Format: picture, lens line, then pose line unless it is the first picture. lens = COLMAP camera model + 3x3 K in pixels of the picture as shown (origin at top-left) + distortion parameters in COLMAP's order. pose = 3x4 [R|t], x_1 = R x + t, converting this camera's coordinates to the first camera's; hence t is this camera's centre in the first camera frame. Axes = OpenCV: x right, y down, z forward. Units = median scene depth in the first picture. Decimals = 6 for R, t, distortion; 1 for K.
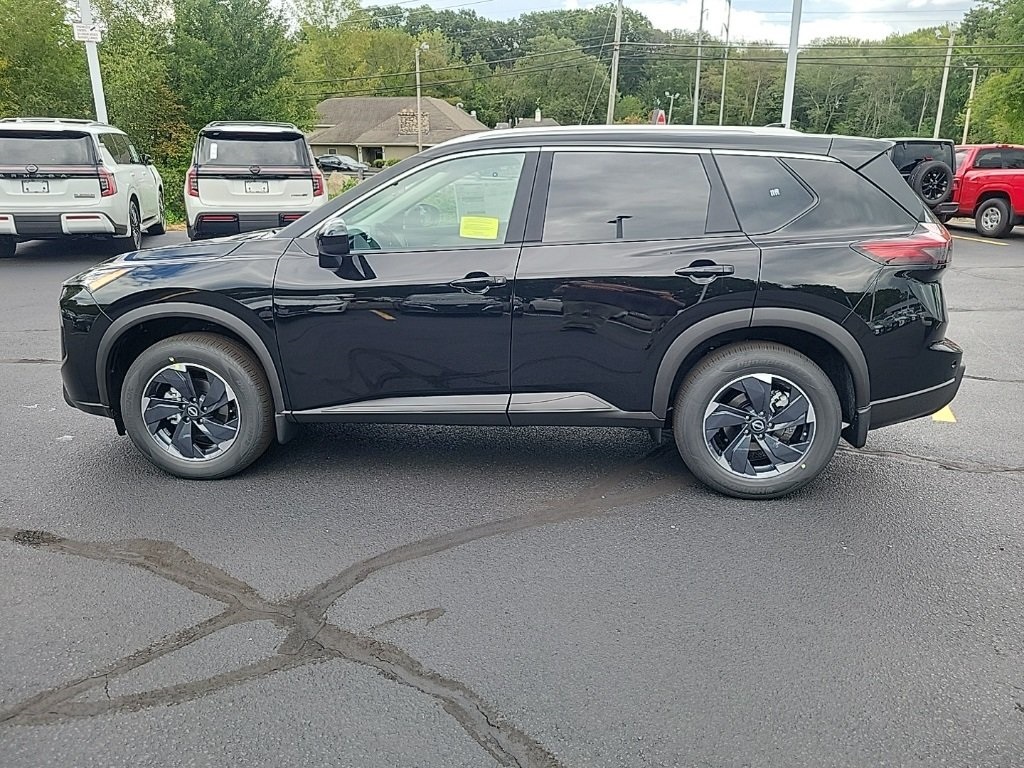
lens RADIAL K [[800.7, 0, 512.0], [0, 800.7, 384.0], [0, 0, 1]] dist [0.042181, -0.004202]
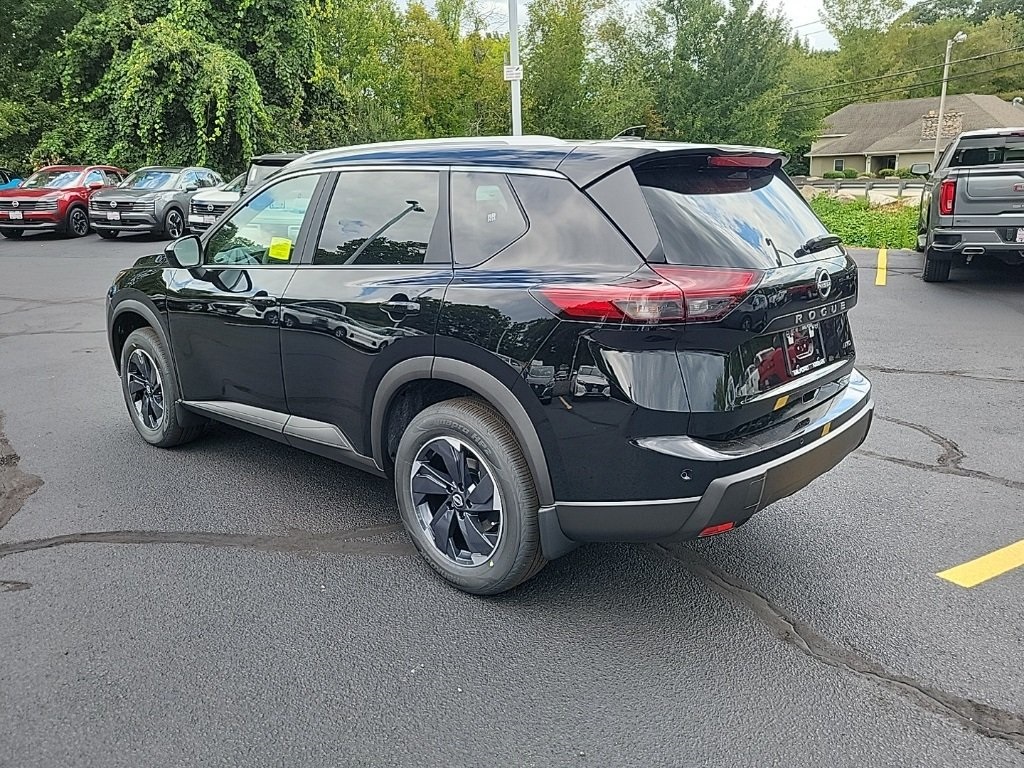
lens RADIAL K [[800.7, 0, 512.0], [0, 800.7, 384.0], [0, 0, 1]] dist [0.042181, -0.004202]
pose [[0.782404, 0.135853, -0.607773, 0.809919], [-0.145490, 0.988785, 0.033726, -0.098585], [0.605538, 0.062038, 0.793394, 0.369750]]
